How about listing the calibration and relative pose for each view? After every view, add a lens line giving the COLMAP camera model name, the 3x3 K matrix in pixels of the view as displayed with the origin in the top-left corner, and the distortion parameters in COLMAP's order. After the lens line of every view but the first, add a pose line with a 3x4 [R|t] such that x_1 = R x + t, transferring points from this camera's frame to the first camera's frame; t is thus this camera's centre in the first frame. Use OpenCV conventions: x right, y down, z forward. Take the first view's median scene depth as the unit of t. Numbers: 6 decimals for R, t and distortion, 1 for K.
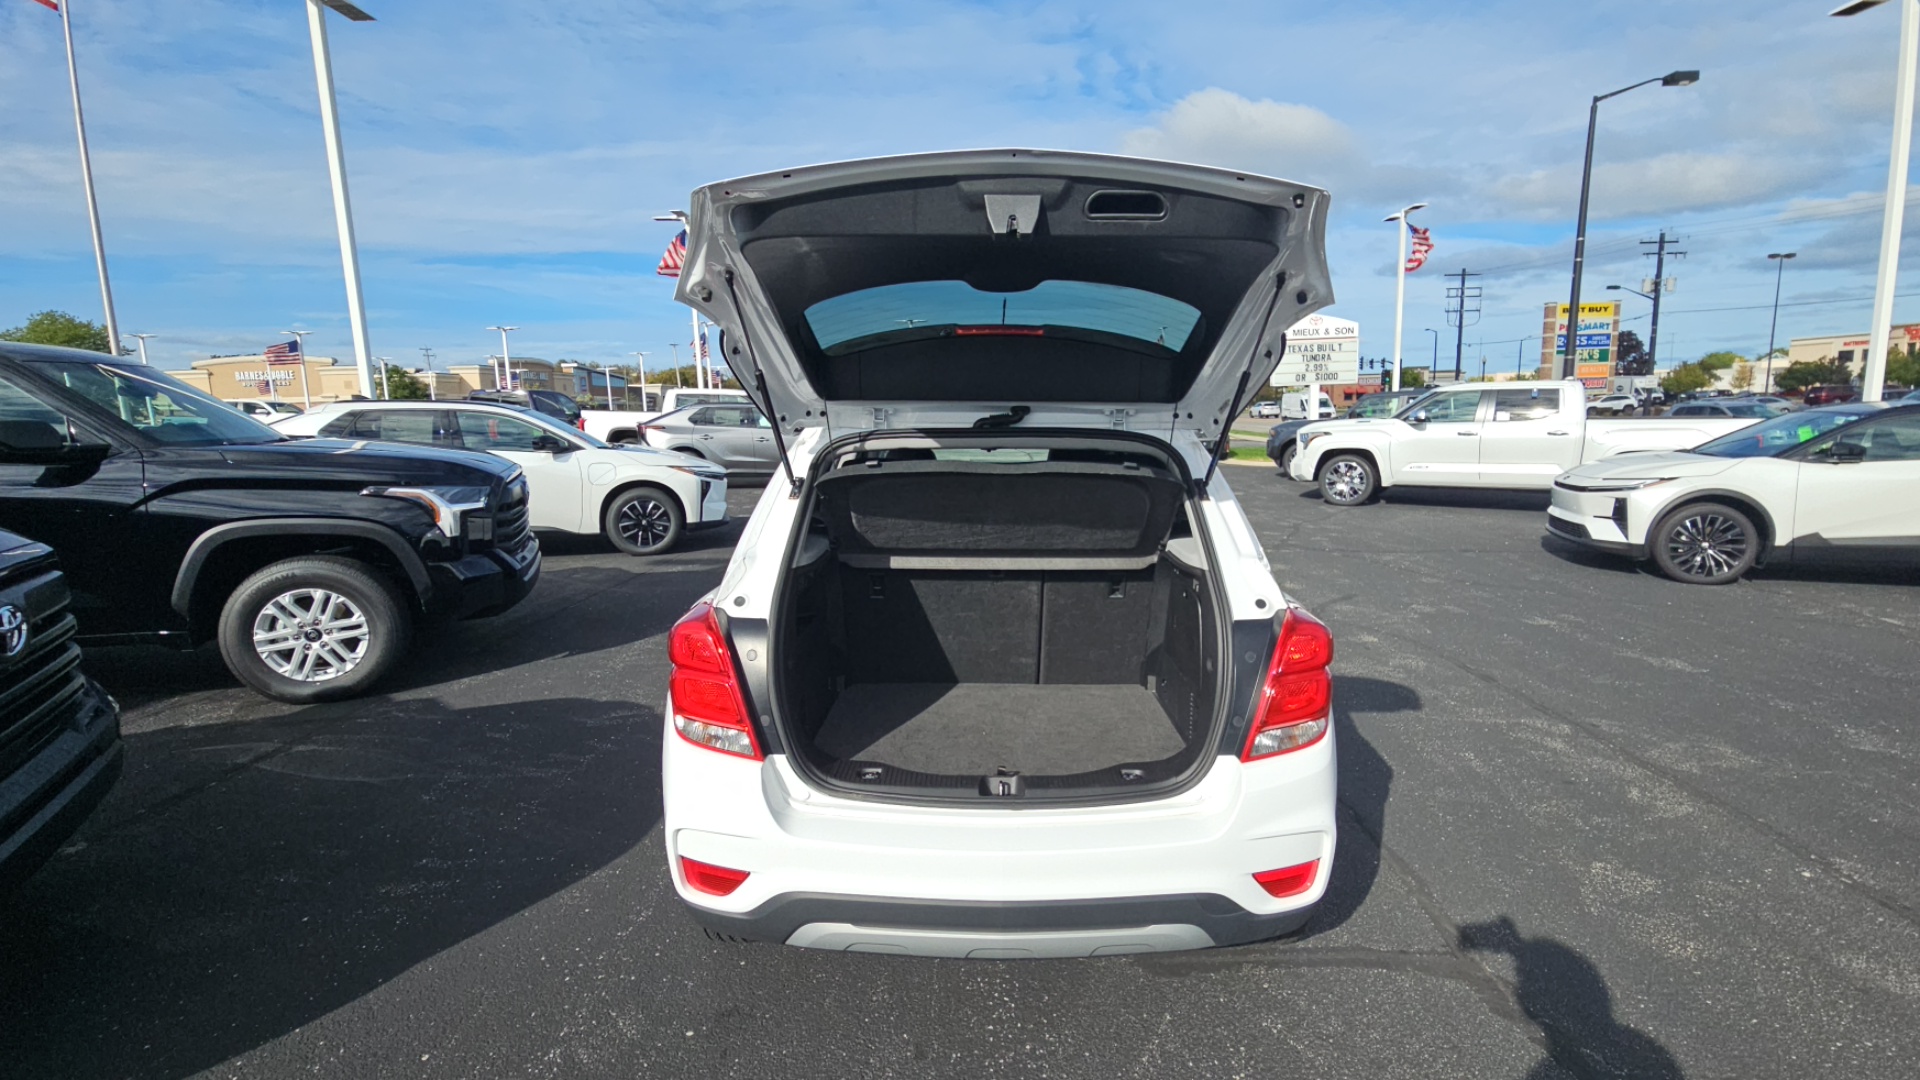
lens RADIAL K [[856.1, 0, 974.1], [0, 856.1, 546.0], [0, 0, 1]] dist [0.005903, -0.007080]
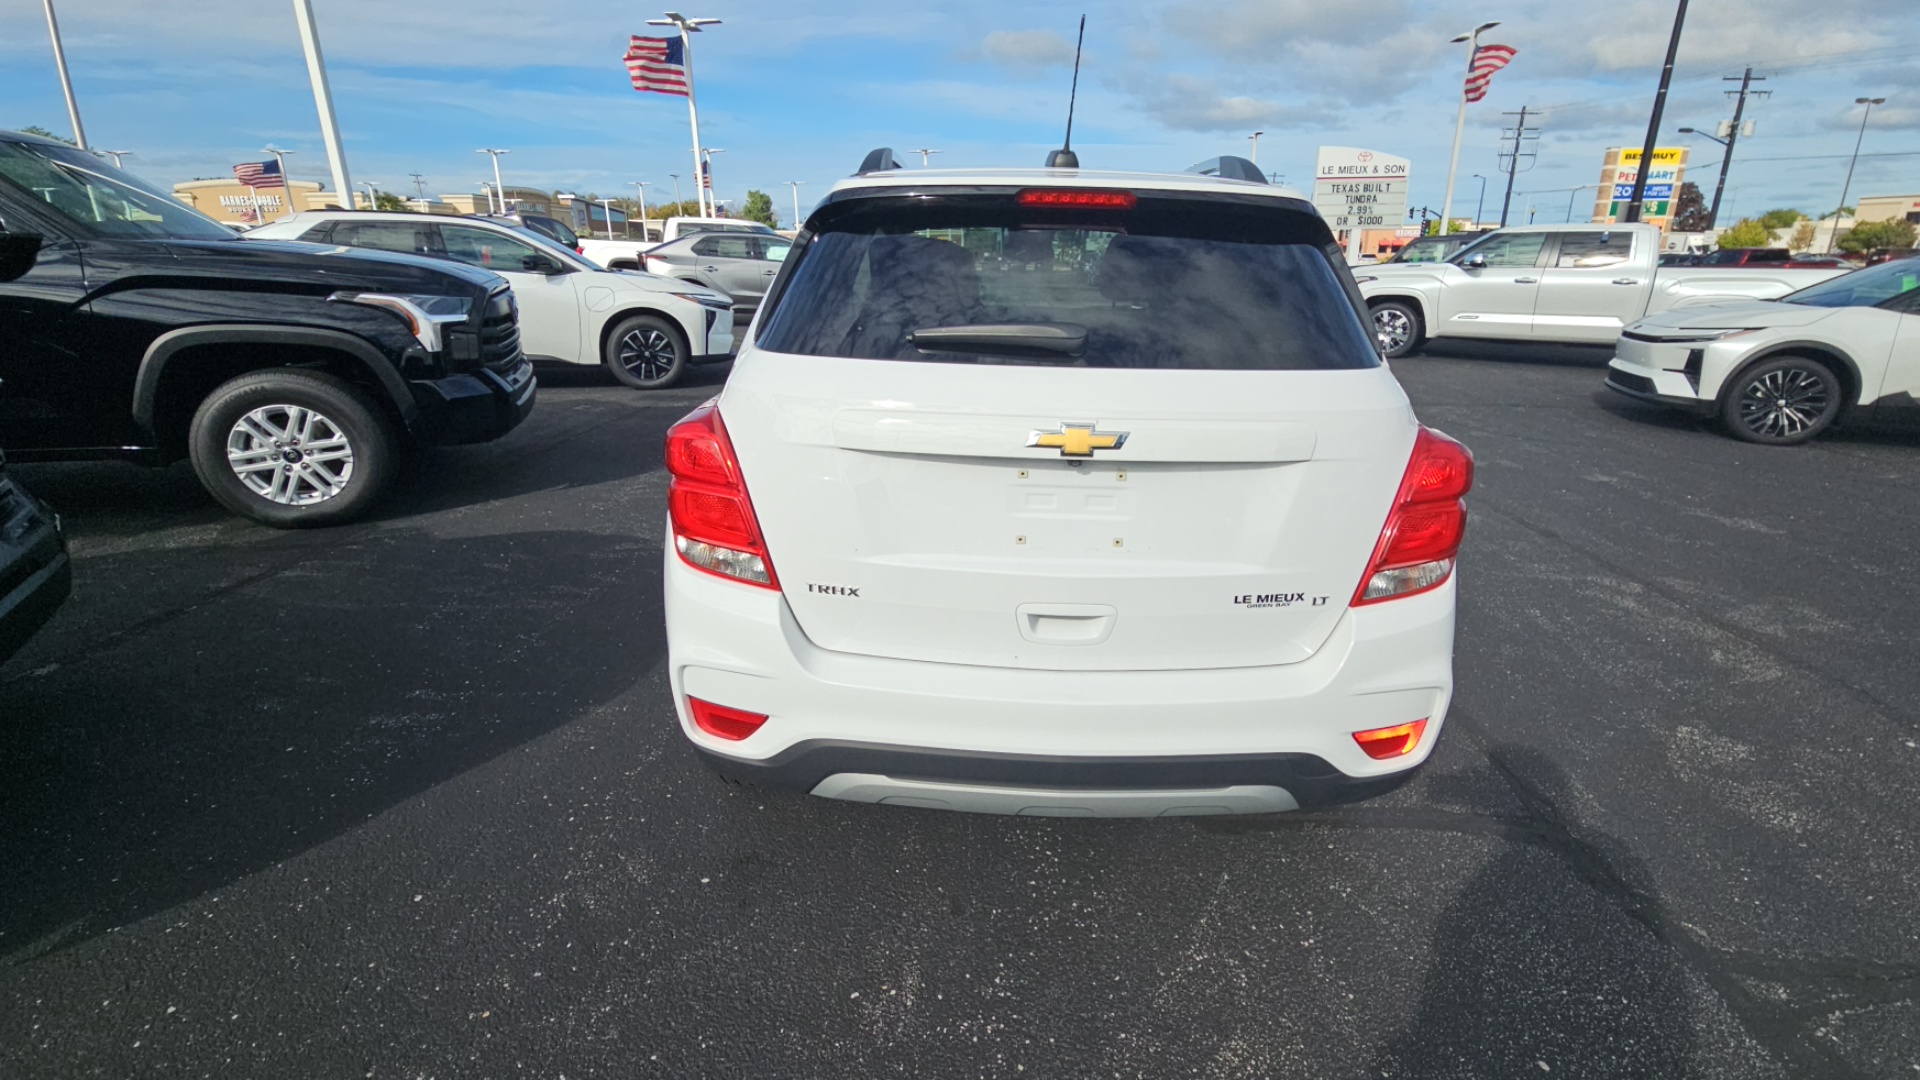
lens RADIAL K [[852.4, 0, 974.1], [0, 852.4, 547.5], [0, 0, 1]] dist [0.003006, -0.008647]
pose [[0.999663, 0.024553, -0.008379, -0.029994], [-0.022773, 0.985192, 0.169938, 0.037202], [0.012427, -0.169690, 0.985419, 0.108768]]
